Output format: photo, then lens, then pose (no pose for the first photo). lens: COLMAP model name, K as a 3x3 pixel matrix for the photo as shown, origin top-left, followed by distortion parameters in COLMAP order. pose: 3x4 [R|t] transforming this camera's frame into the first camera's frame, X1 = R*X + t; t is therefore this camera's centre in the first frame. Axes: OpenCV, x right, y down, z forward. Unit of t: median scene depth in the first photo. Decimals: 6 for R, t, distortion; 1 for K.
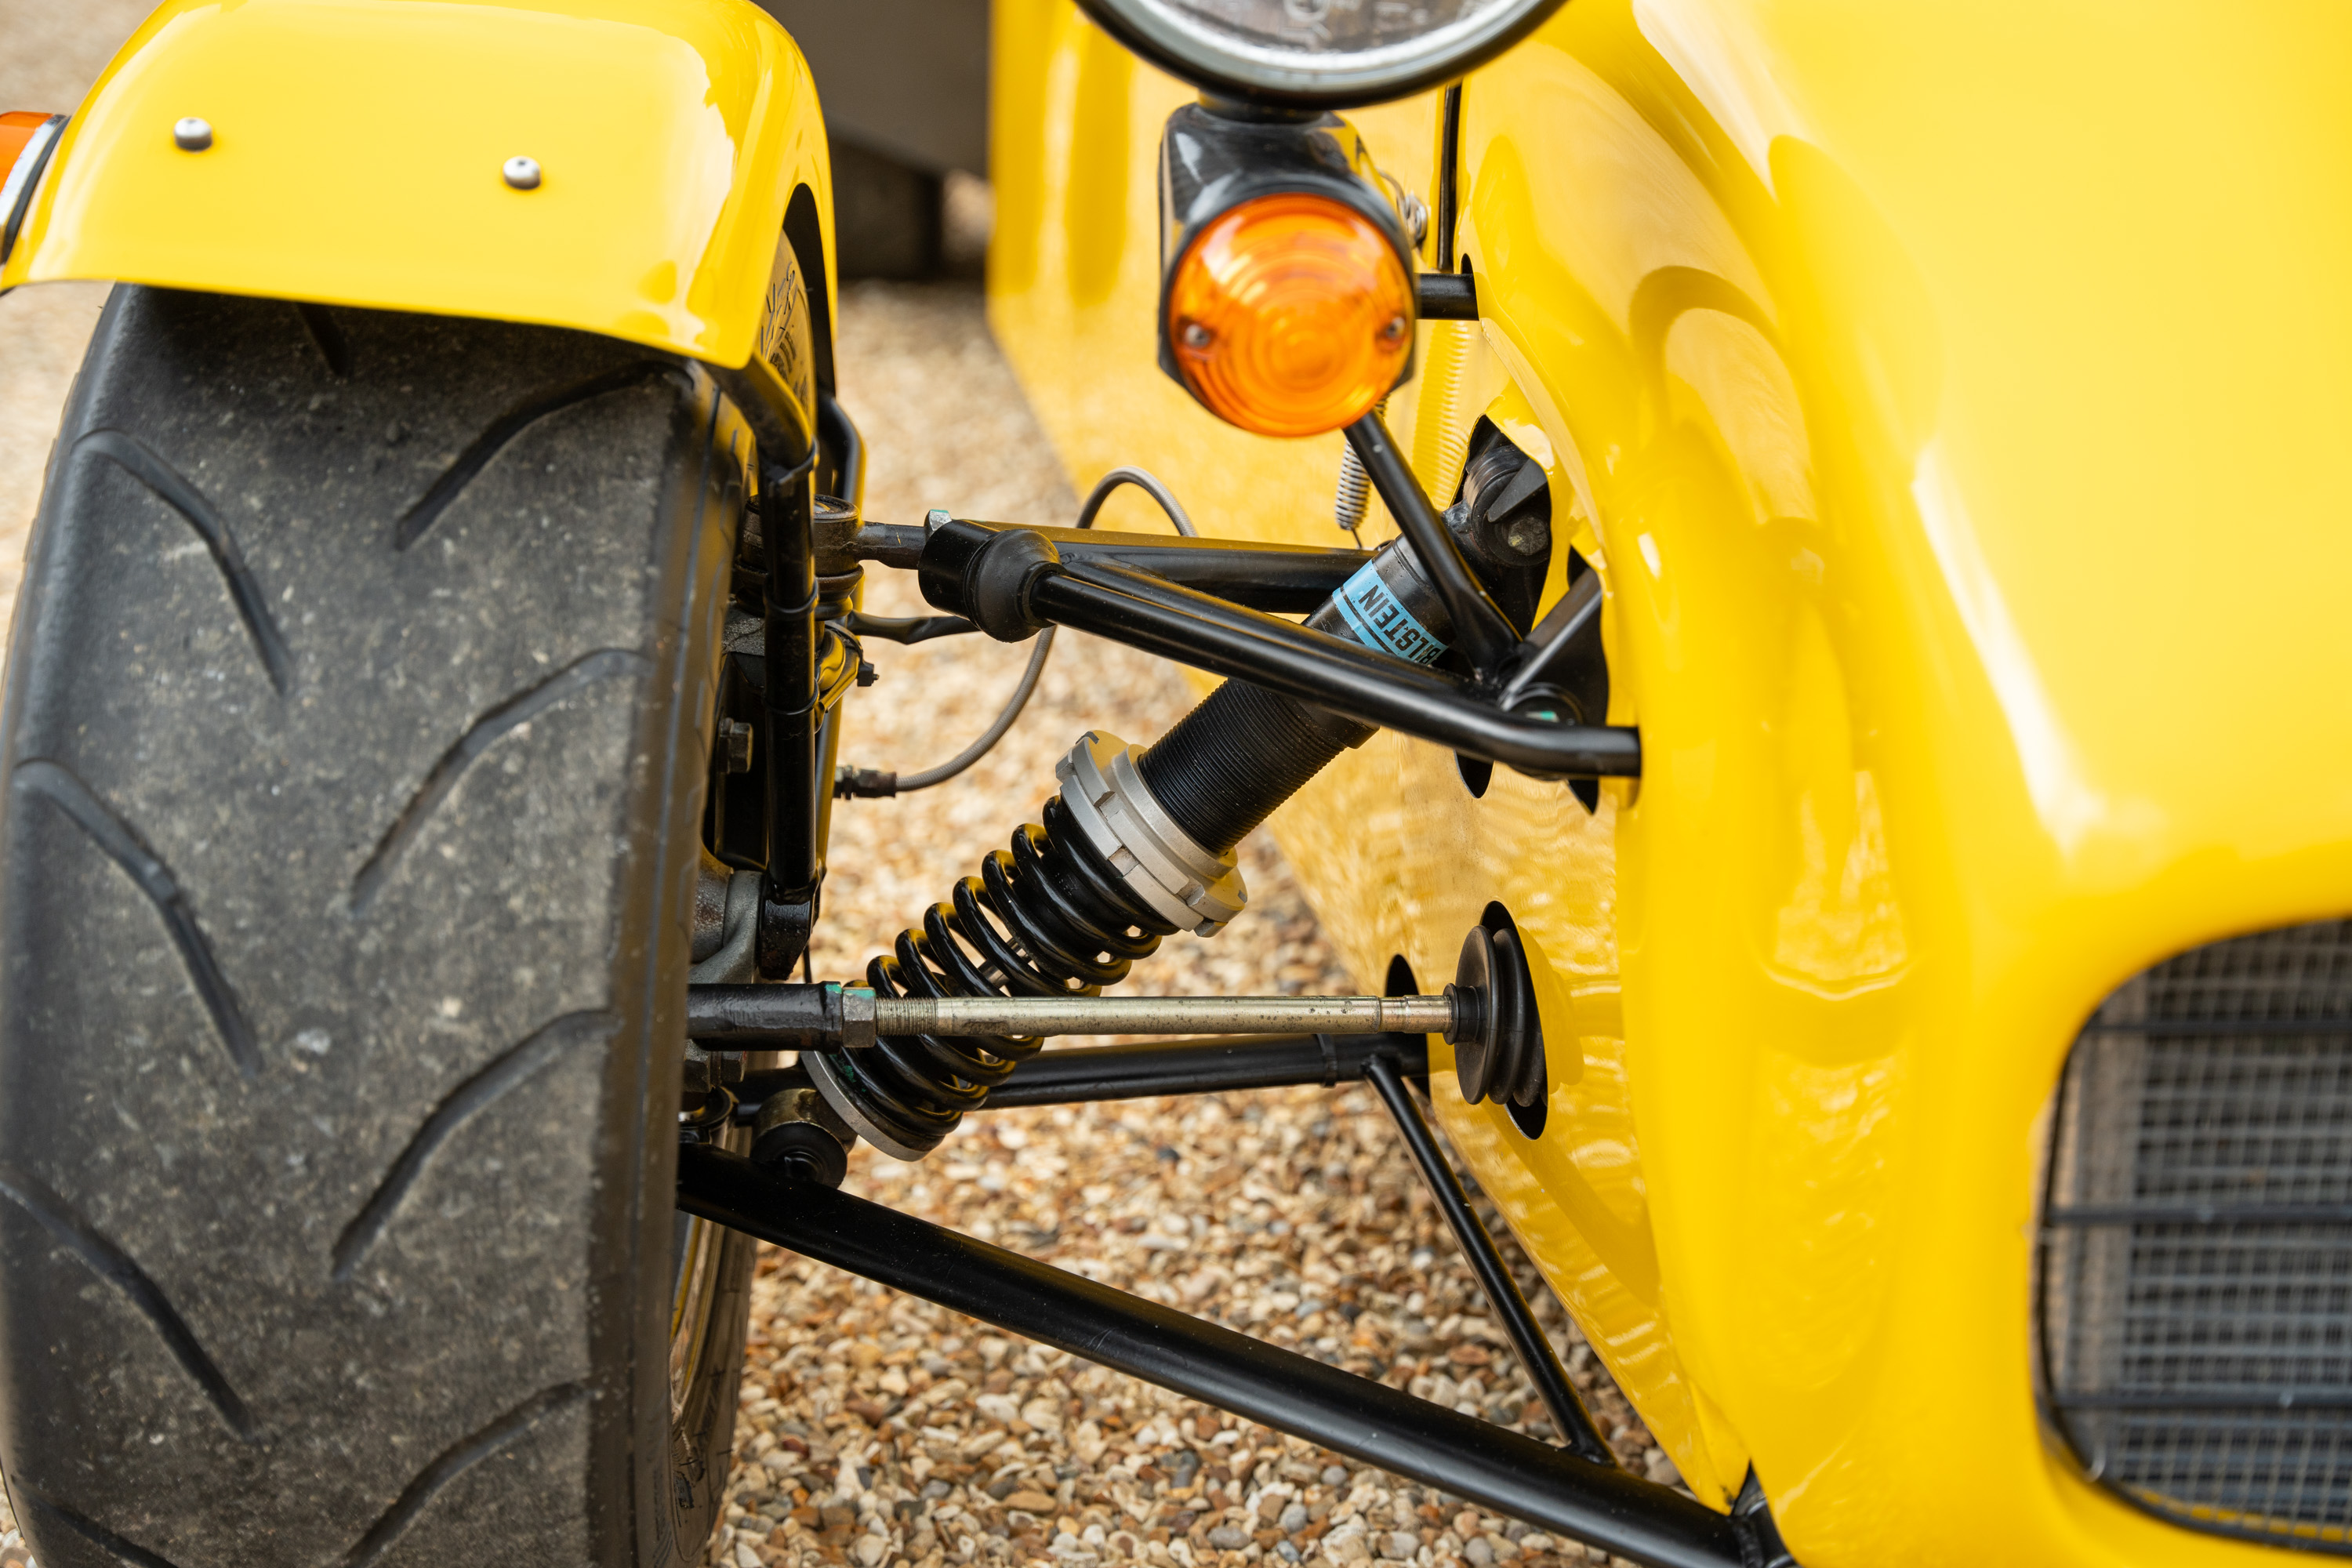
lens RADIAL K [[3453.1, 0, 1171.6], [0, 3453.1, 765.2], [0, 0, 1]] dist [0.118505, 0.000000]
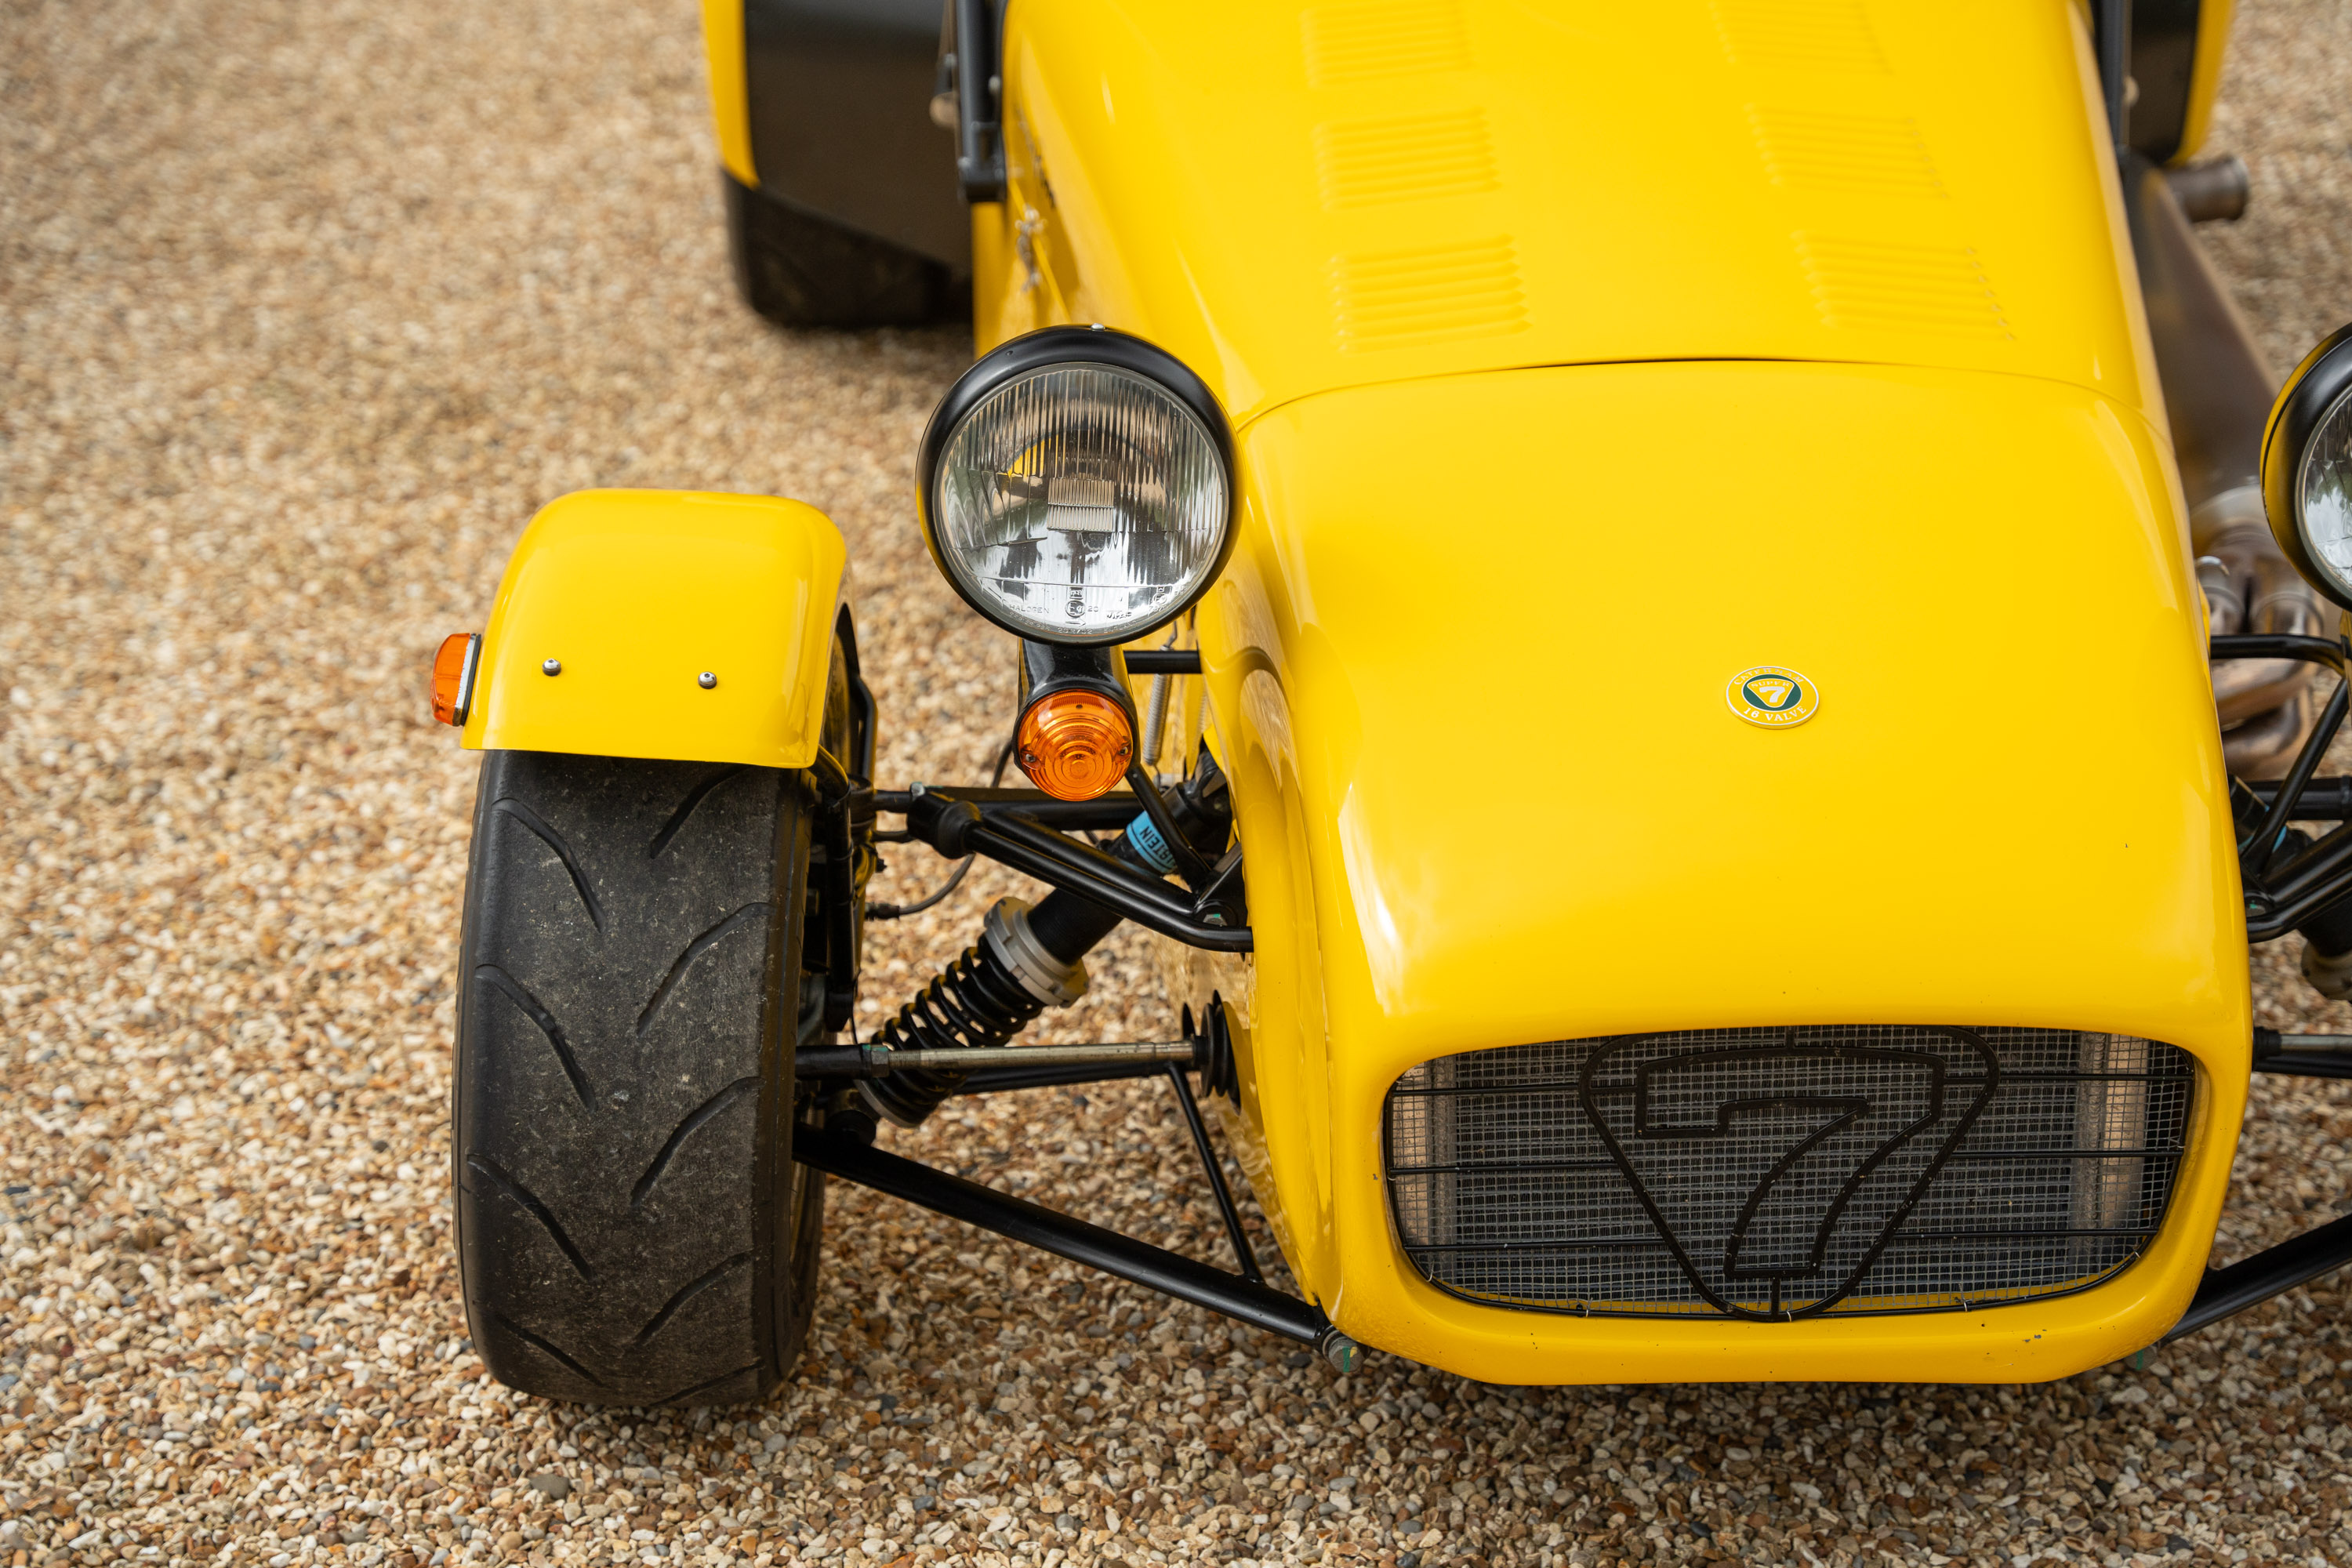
lens RADIAL K [[4400.8, 0, 1193.2], [0, 4400.8, 765.8], [0, 0, 1]] dist [0.311618, 0.000000]
pose [[0.999459, -0.019753, -0.026291, 0.130121], [0.021630, 0.997087, 0.073140, -0.229335], [0.024769, -0.073669, 0.996975, -1.229731]]
